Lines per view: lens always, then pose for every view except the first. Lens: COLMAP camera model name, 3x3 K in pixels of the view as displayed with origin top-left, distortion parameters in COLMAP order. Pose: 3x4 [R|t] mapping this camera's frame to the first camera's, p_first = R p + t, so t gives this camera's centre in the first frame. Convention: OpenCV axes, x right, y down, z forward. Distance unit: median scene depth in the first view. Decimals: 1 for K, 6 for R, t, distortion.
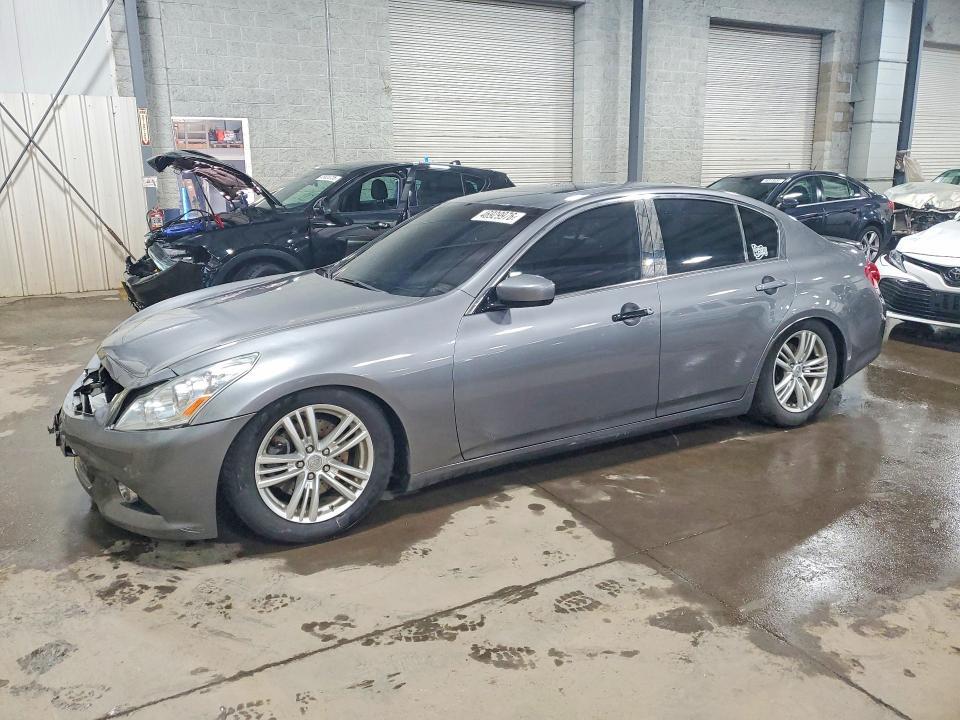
lens RADIAL K [[733.6, 0, 480.0], [0, 733.6, 360.0], [0, 0, 1]] dist [0.078904, -0.123633]
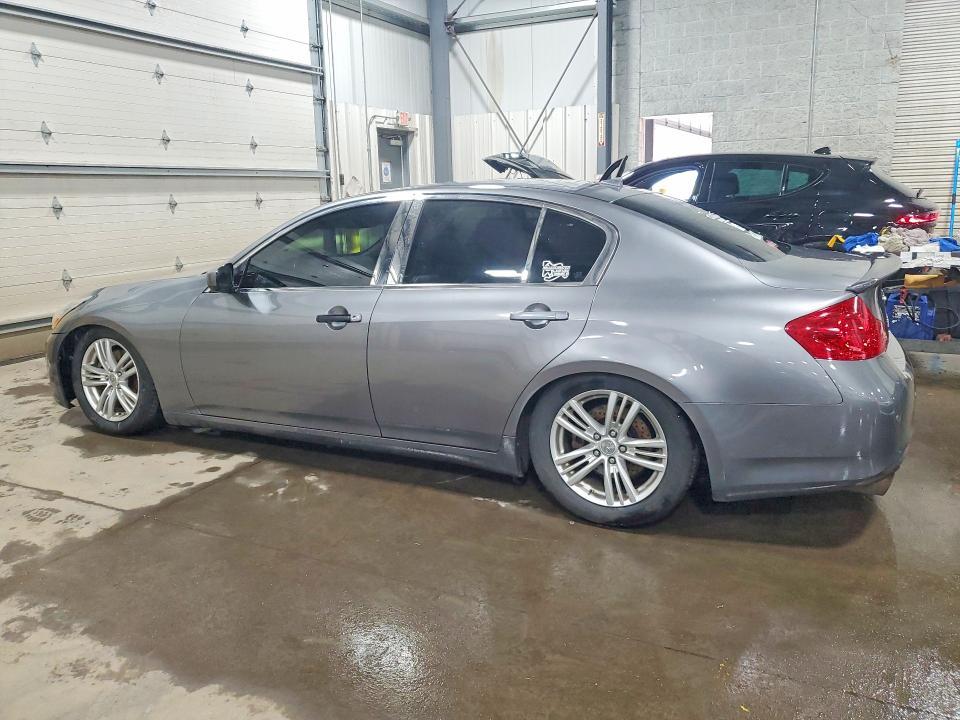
lens RADIAL K [[741.4, 0, 480.0], [0, 741.4, 360.0], [0, 0, 1]] dist [0.008679, 0.006807]
pose [[0.575913, 0.183437, -0.796665, 1.091958], [-0.176384, 0.979430, 0.098012, -0.136858], [0.798256, 0.084072, 0.596422, 0.576358]]
